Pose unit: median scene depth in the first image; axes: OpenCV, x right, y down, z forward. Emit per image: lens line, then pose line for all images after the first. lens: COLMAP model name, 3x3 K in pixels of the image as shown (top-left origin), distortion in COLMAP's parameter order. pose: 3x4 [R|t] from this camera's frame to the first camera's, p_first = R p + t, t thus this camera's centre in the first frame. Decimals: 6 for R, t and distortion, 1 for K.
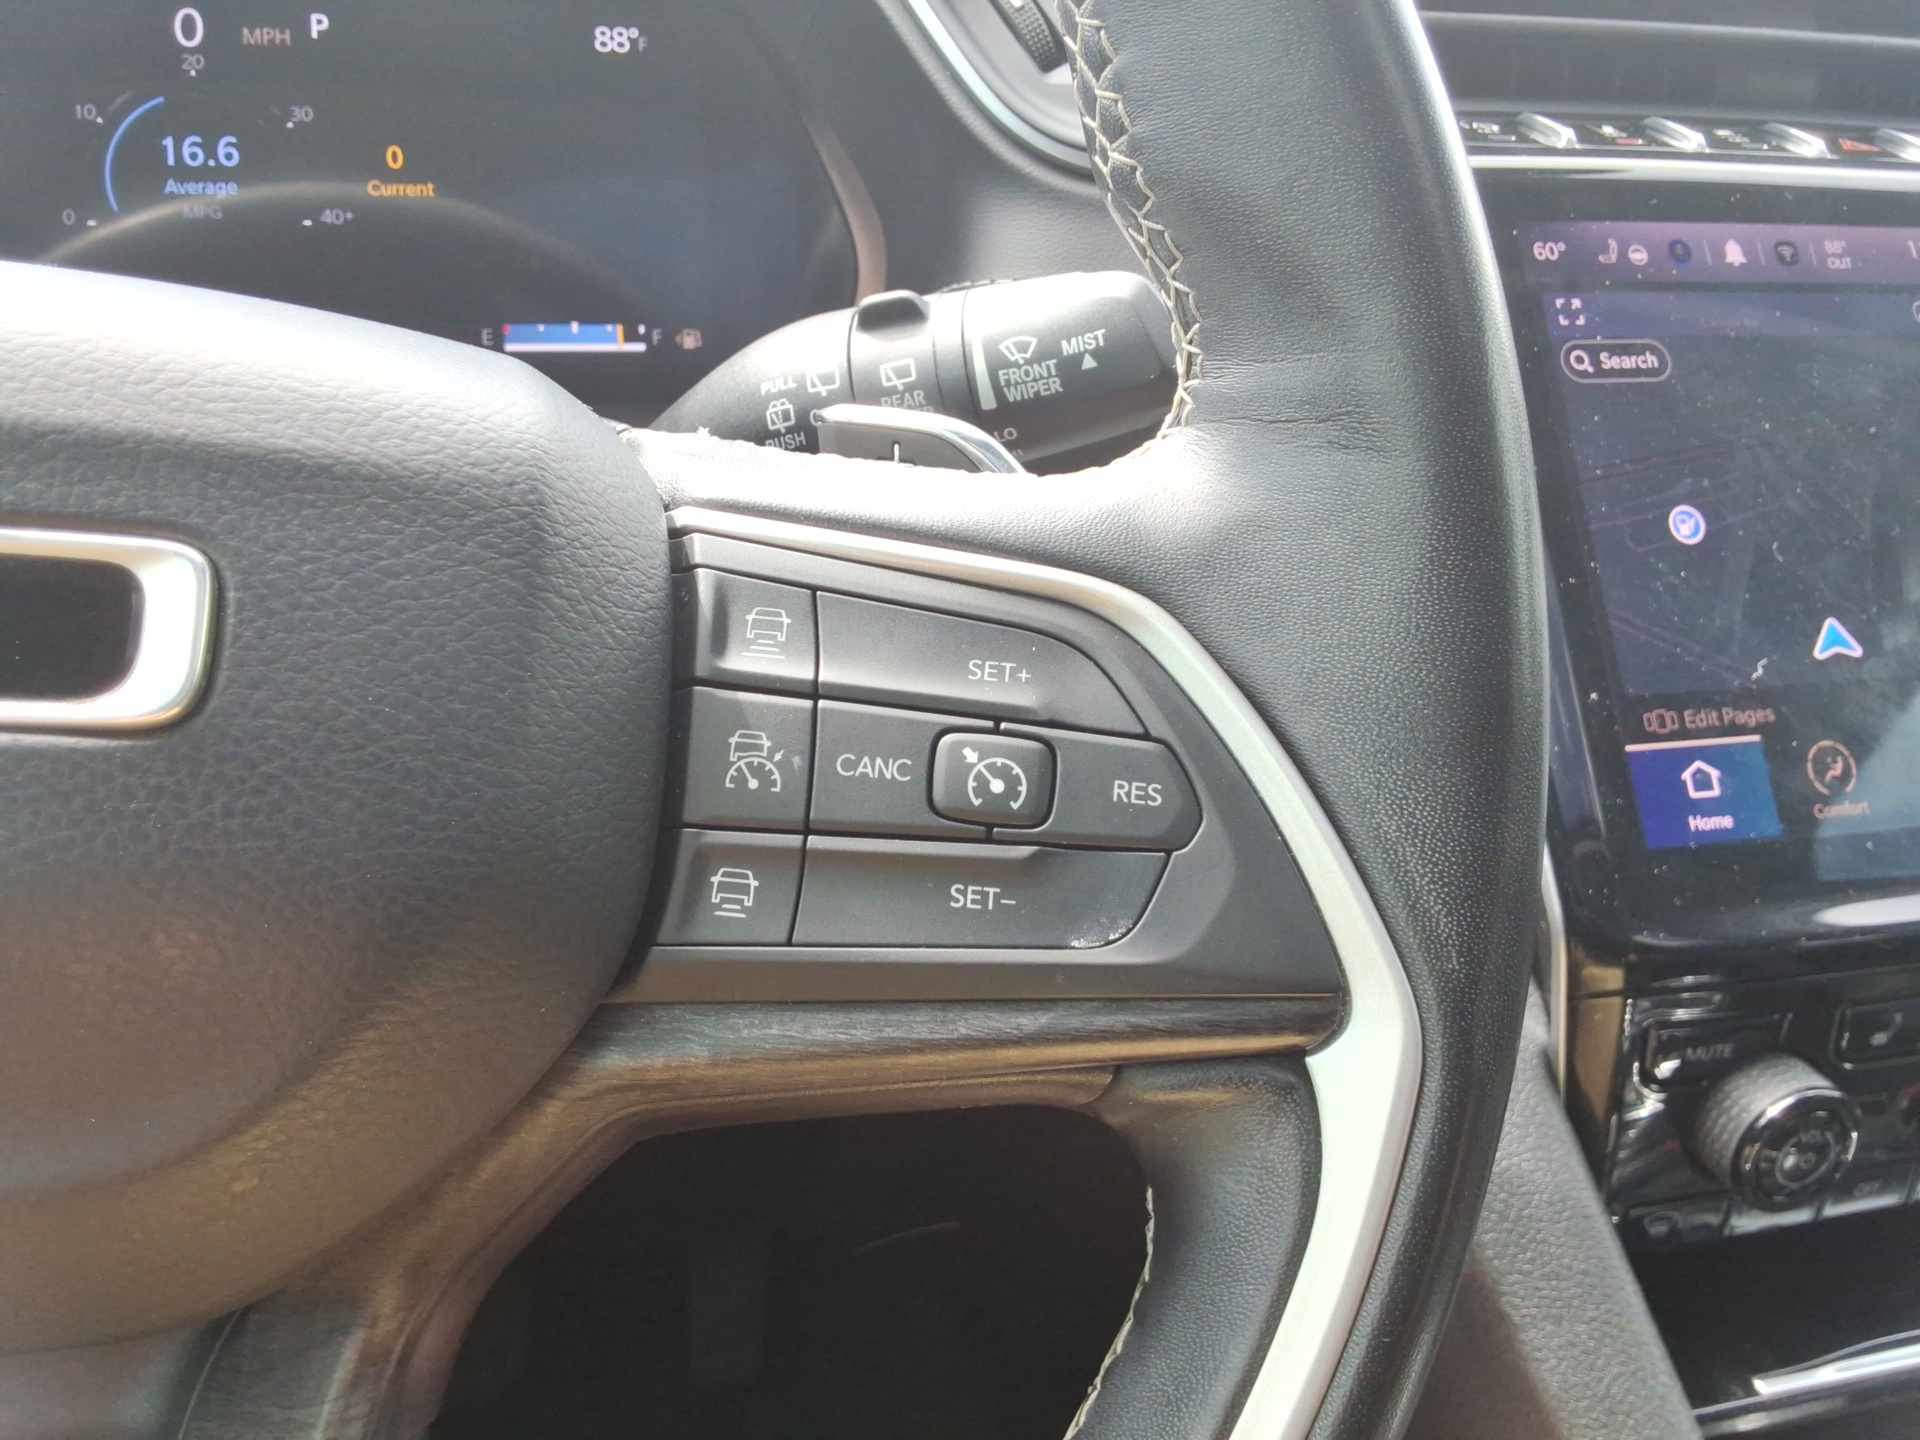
lens RADIAL K [[1544.6, 0, 966.7], [0, 1544.6, 708.8], [0, 0, 1]] dist [0.138256, -0.246978]
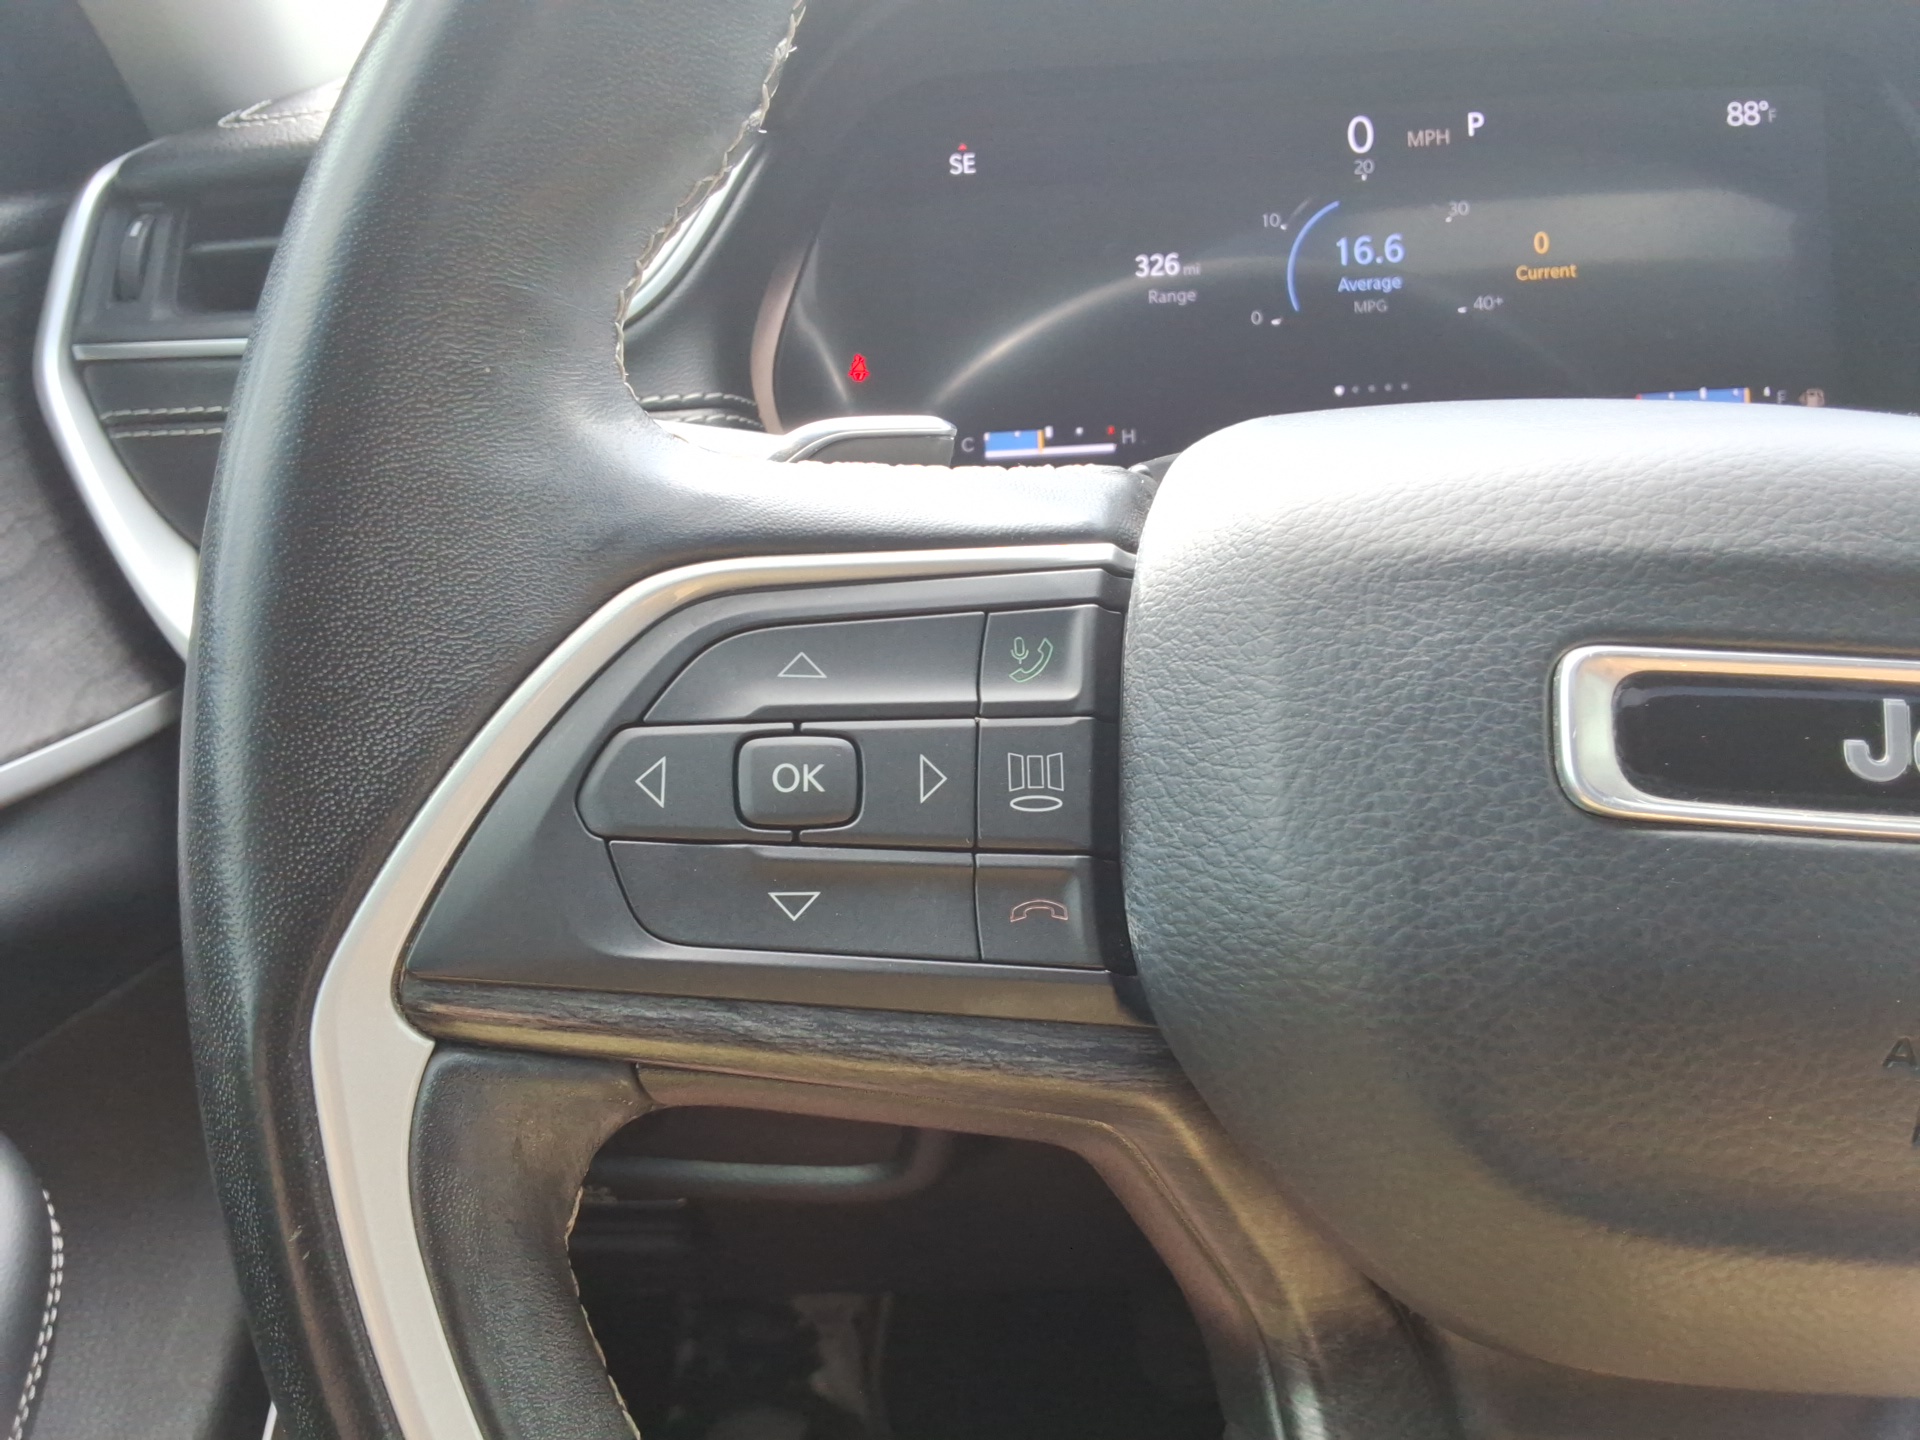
lens RADIAL K [[1548.5, 0, 976.0], [0, 1548.5, 699.3], [0, 0, 1]] dist [0.130754, -0.217416]
pose [[0.967421, 0.015590, -0.252692, -0.585293], [-0.016767, 0.999856, -0.002504, -0.041587], [0.252617, 0.006660, 0.967543, -0.160127]]
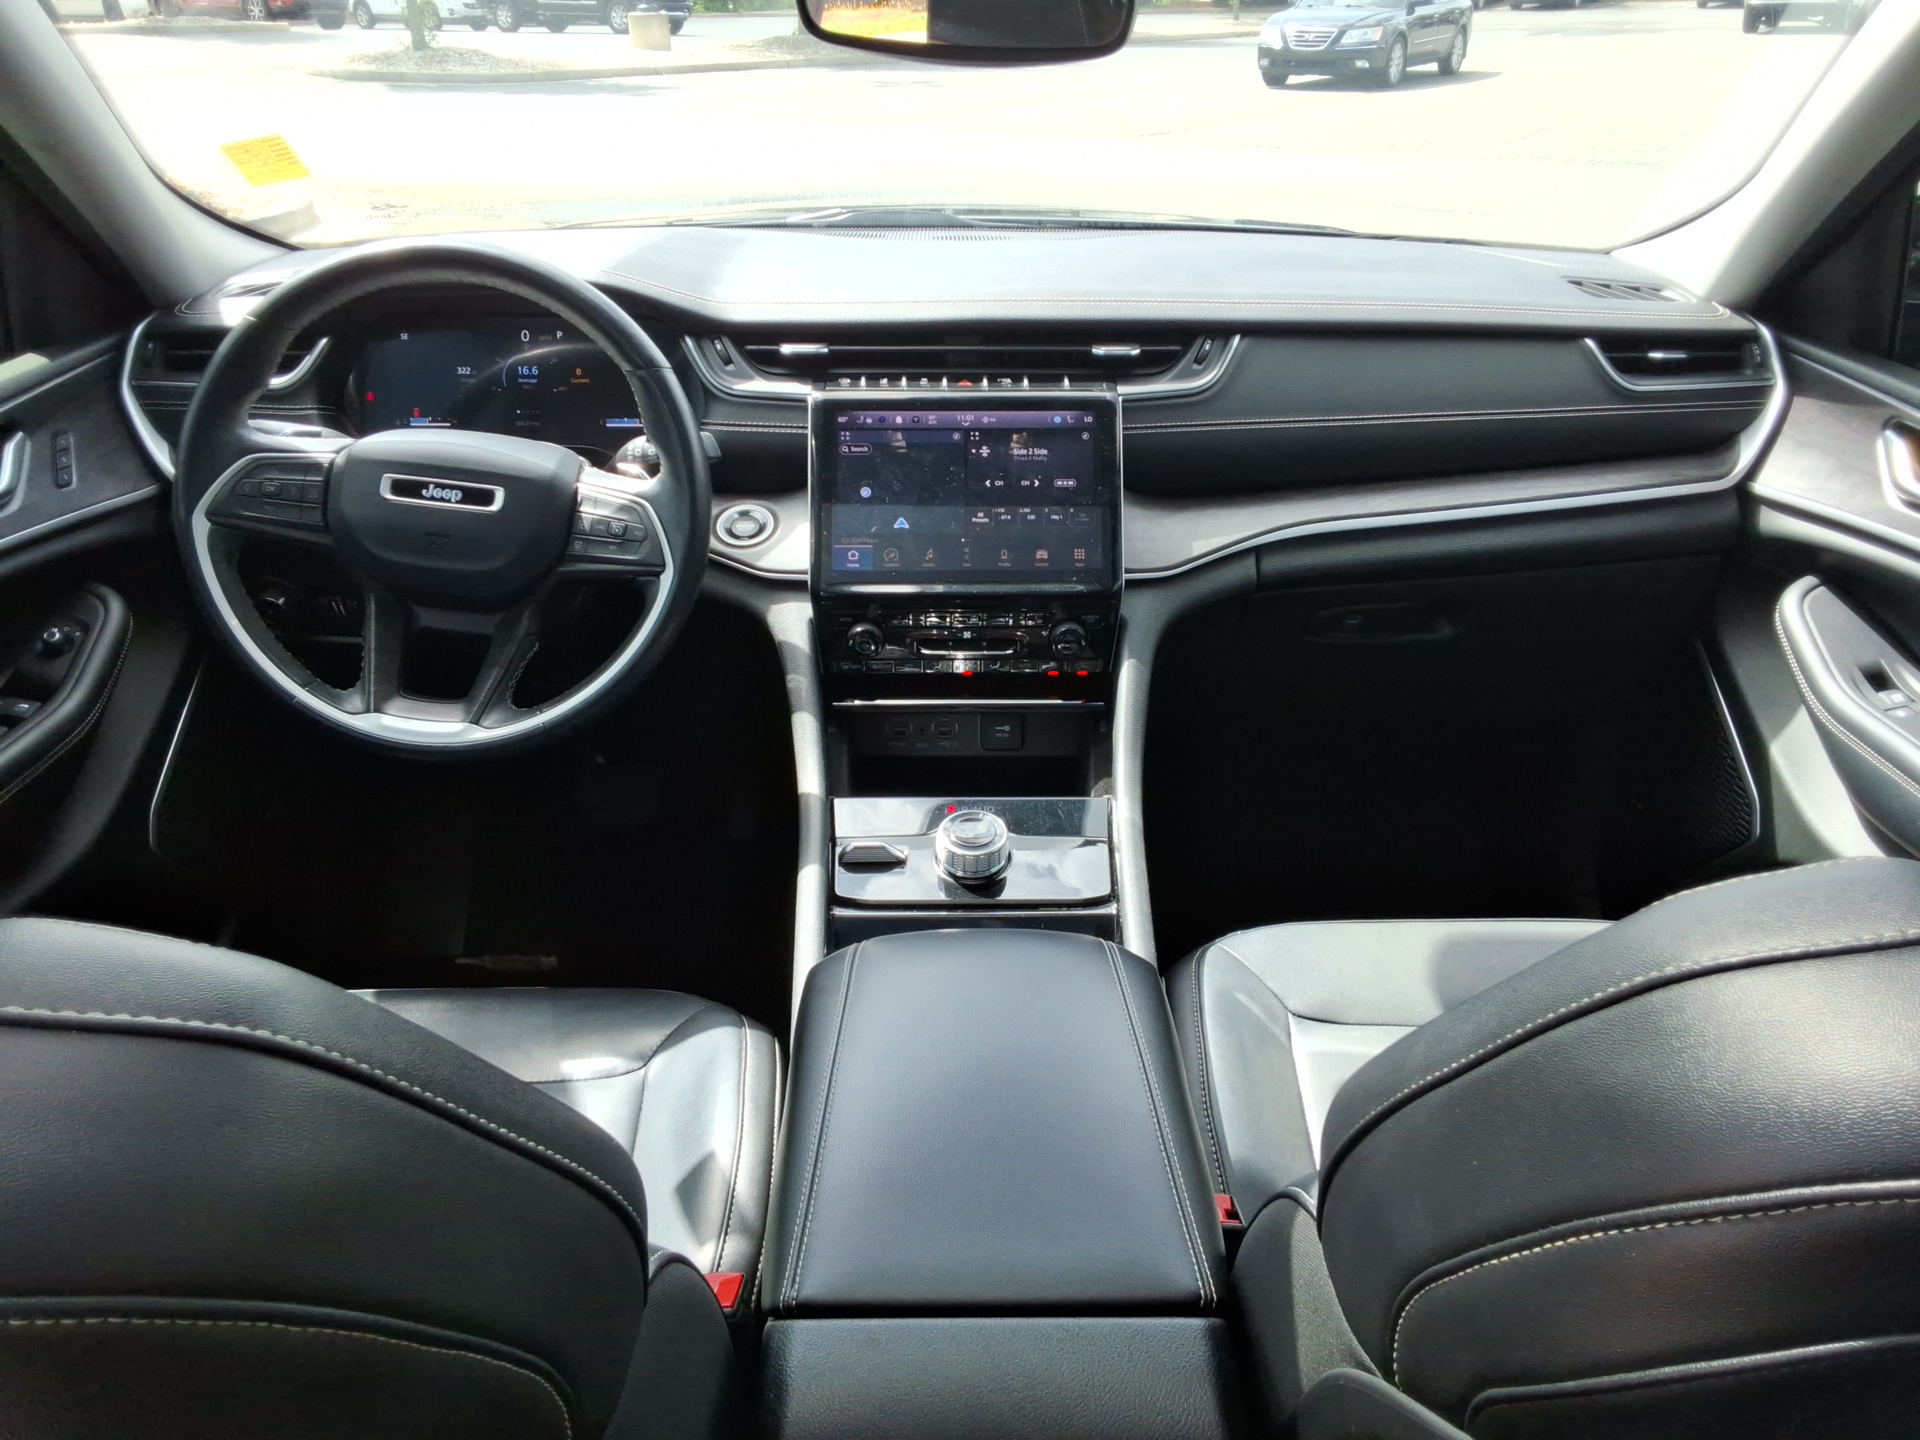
lens RADIAL K [[1619.1, 0, 1064.4], [0, 1619.1, 728.3], [0, 0, 1]] dist [0.004848, -0.001908]
pose [[0.980057, 0.076009, -0.183607, 1.884104], [-0.063996, 0.995457, 0.070499, 0.167730], [0.188132, -0.057343, 0.980468, -3.172638]]
